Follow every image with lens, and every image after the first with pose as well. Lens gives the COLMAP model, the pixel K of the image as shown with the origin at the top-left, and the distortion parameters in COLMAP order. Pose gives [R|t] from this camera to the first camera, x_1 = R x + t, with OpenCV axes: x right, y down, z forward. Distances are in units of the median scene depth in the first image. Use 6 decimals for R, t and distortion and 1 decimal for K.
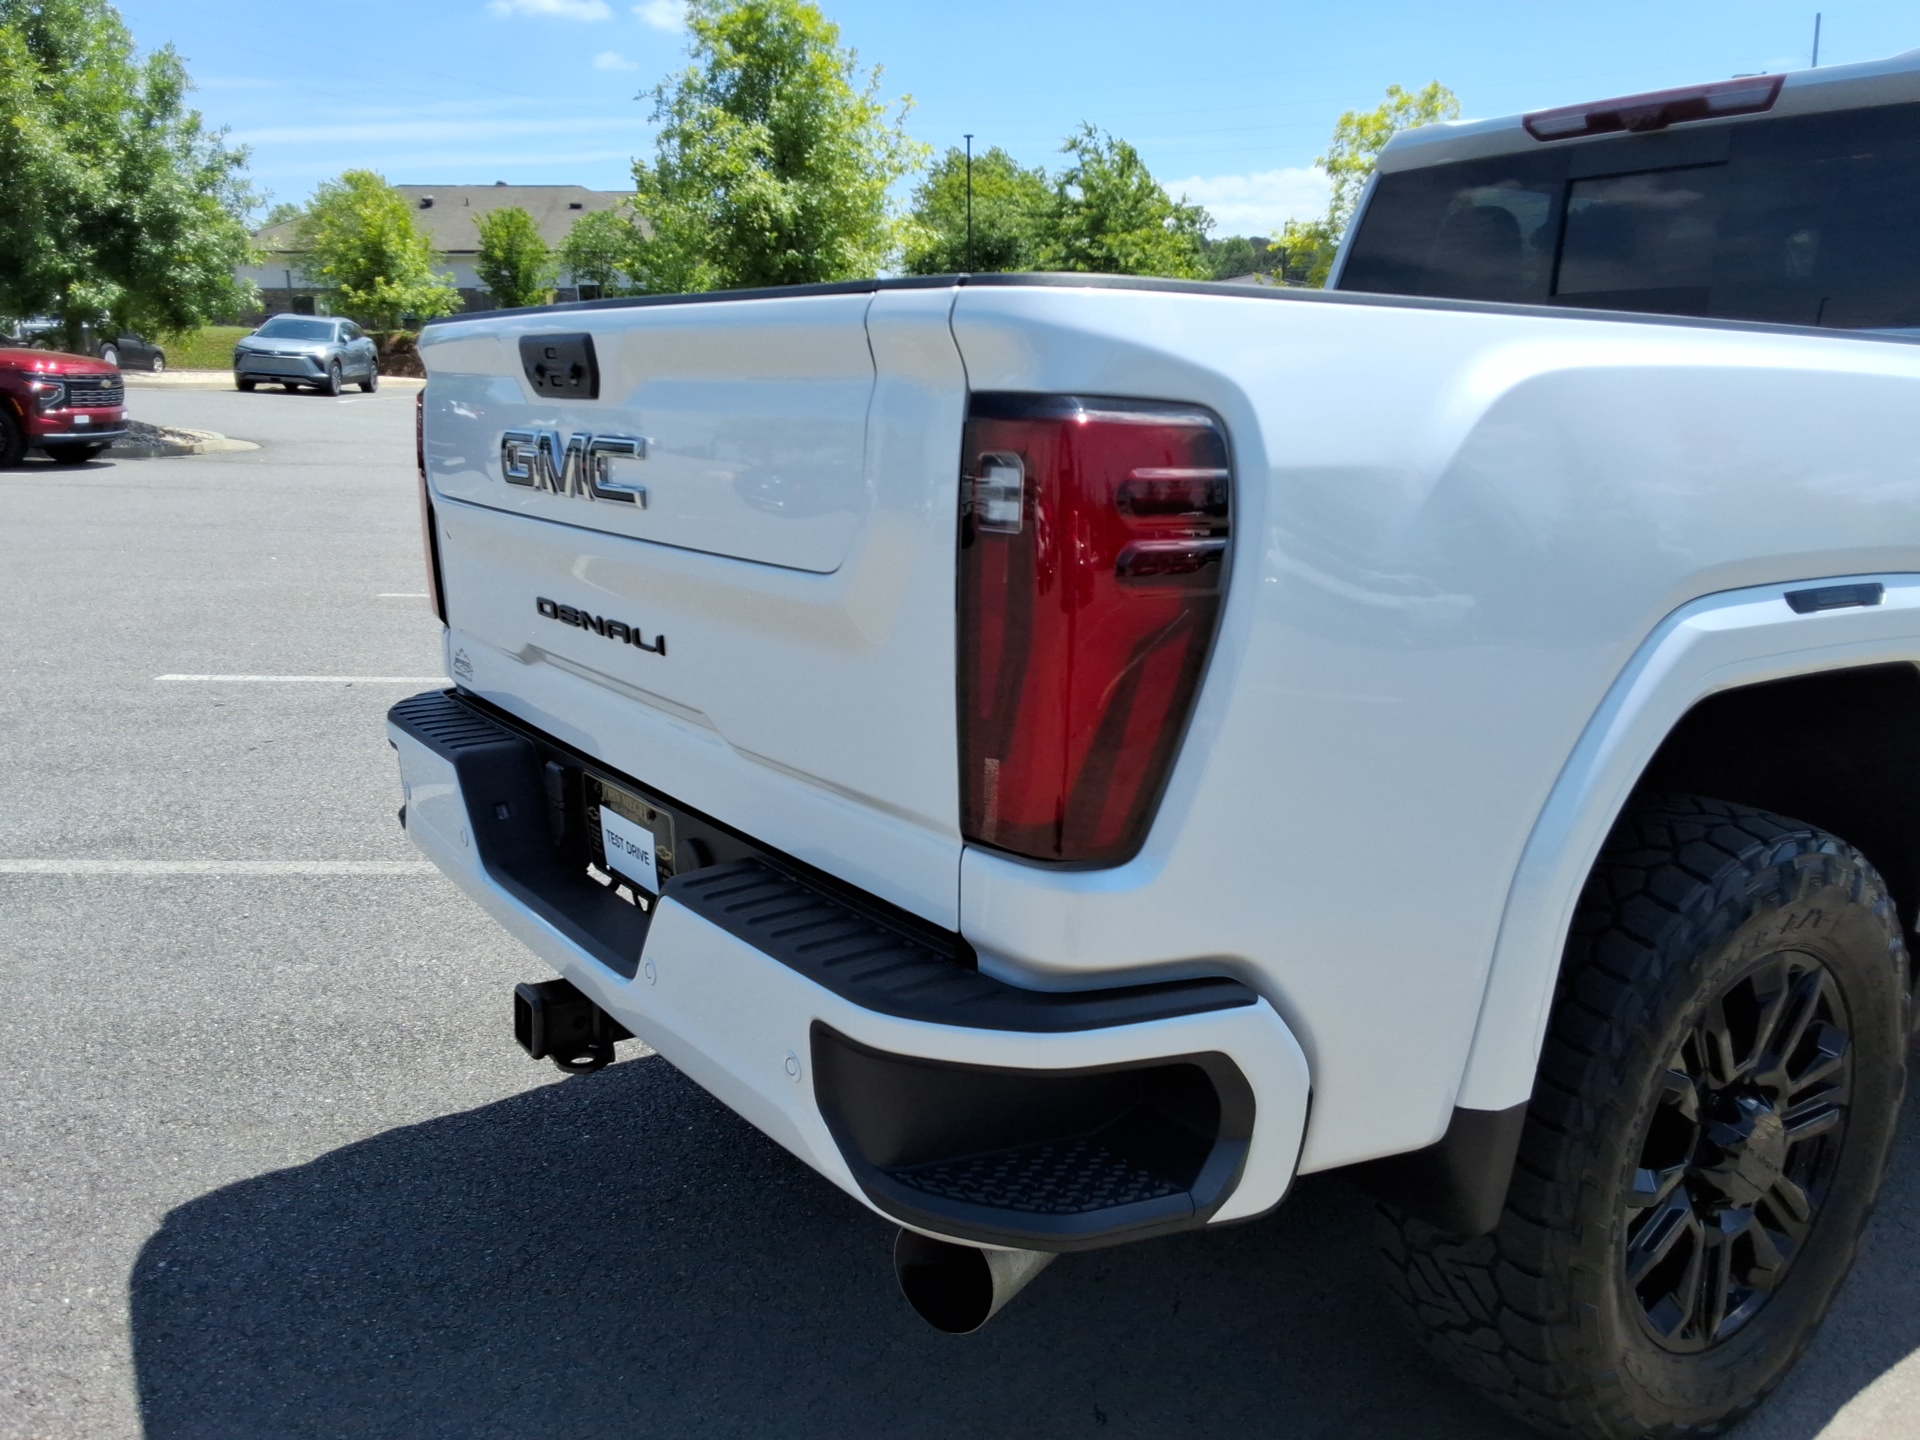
lens RADIAL K [[1533.0, 0, 976.3], [0, 1533.0, 716.3], [0, 0, 1]] dist [0.108036, -0.168950]
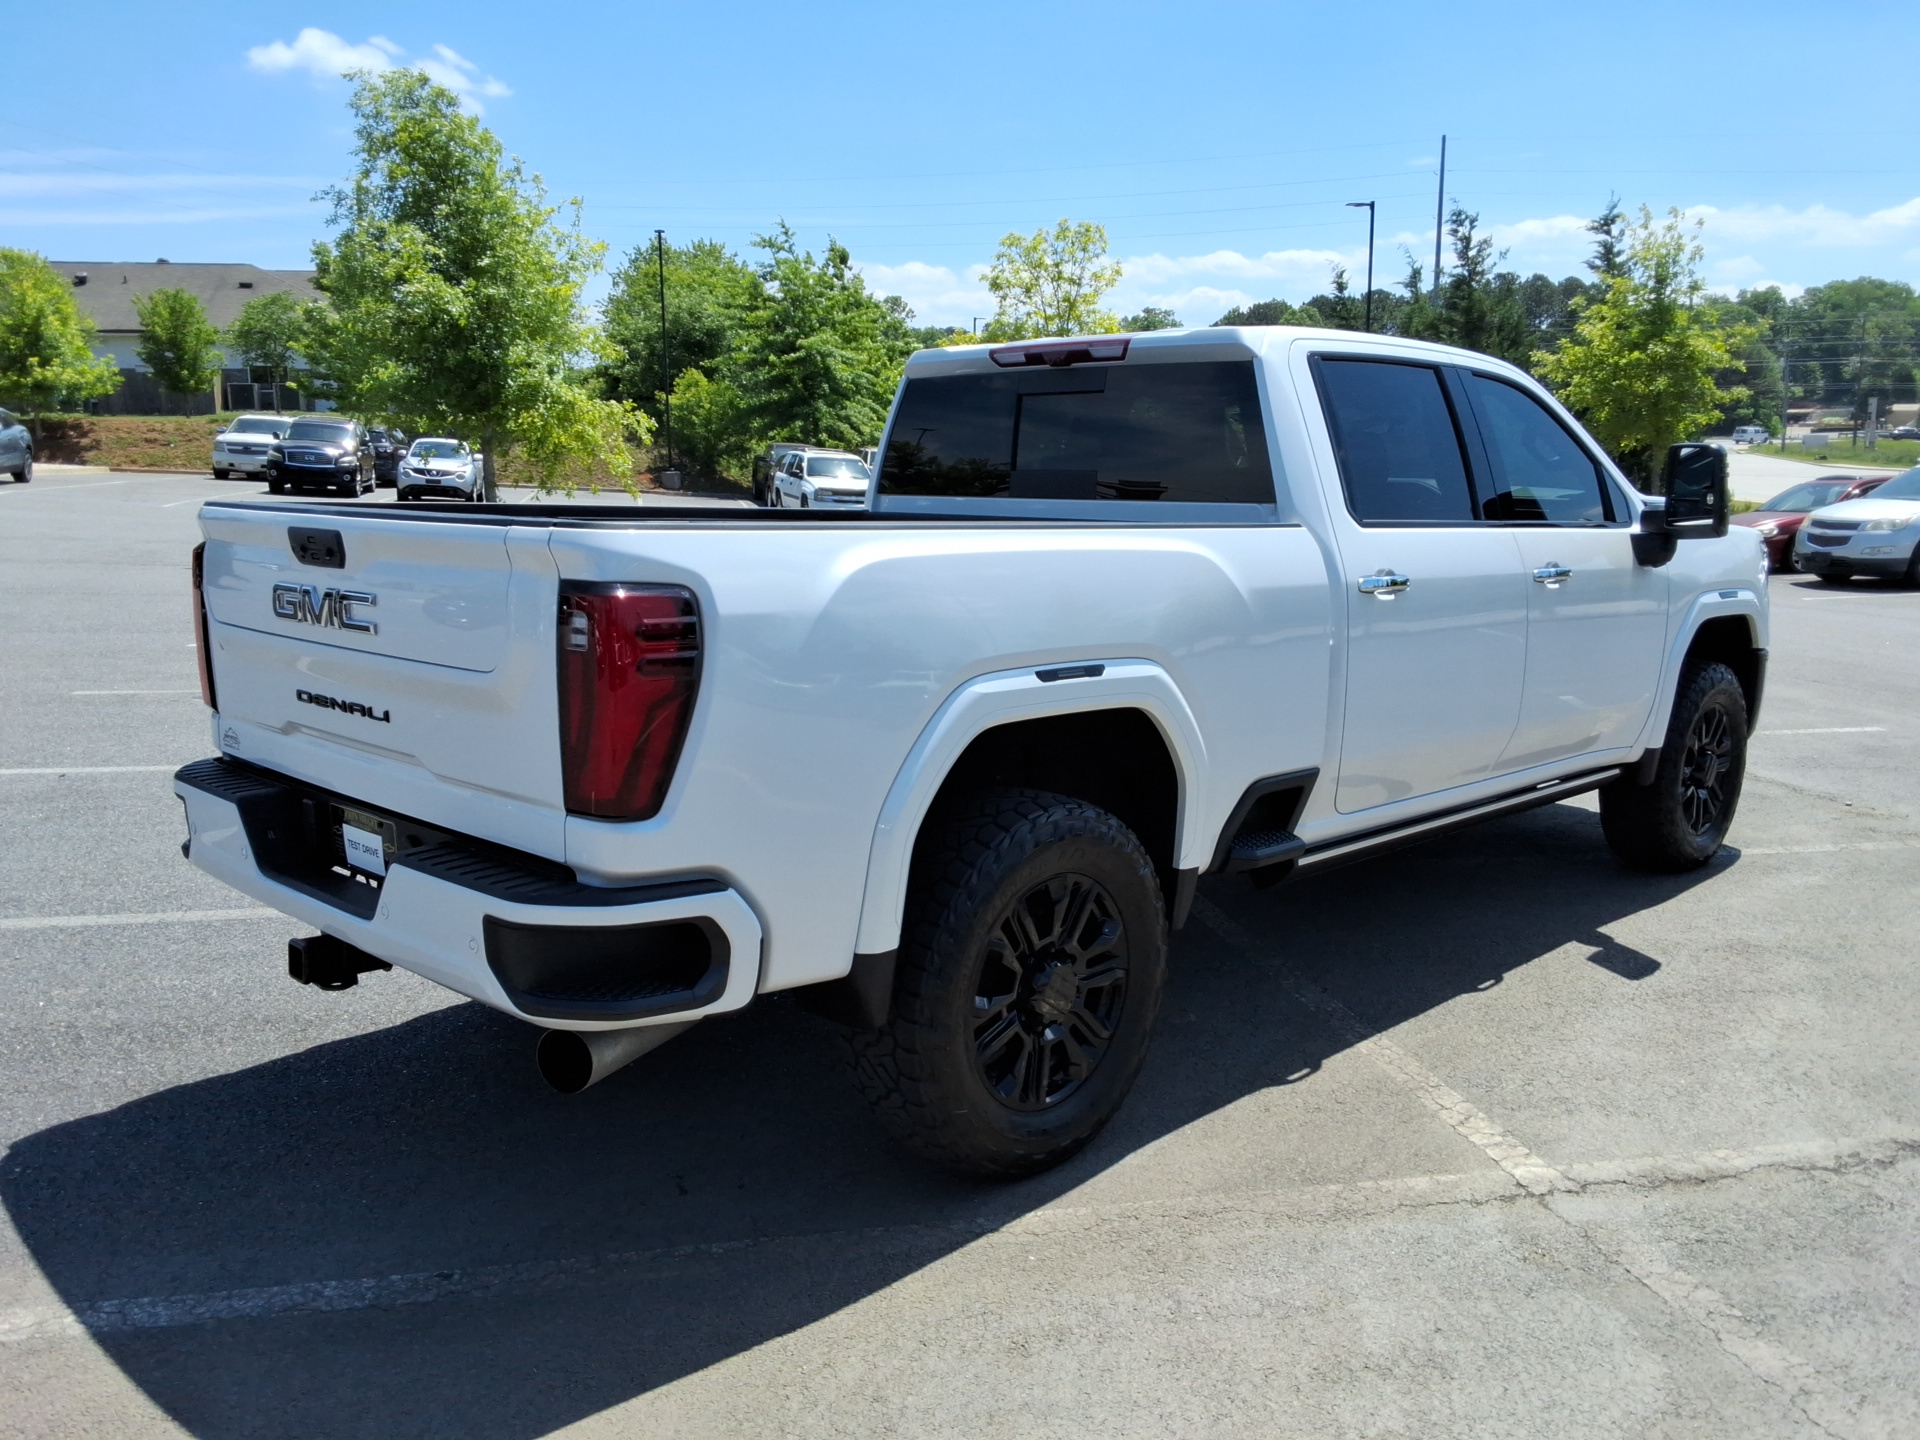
lens RADIAL K [[1533.0, 0, 972.0], [0, 1533.0, 718.5], [0, 0, 1]] dist [0.108036, -0.168950]
pose [[0.983182, -0.028217, 0.180435, 0.099095], [0.037250, 0.998206, -0.046871, 0.050924], [-0.178788, 0.052804, 0.982470, -0.661715]]
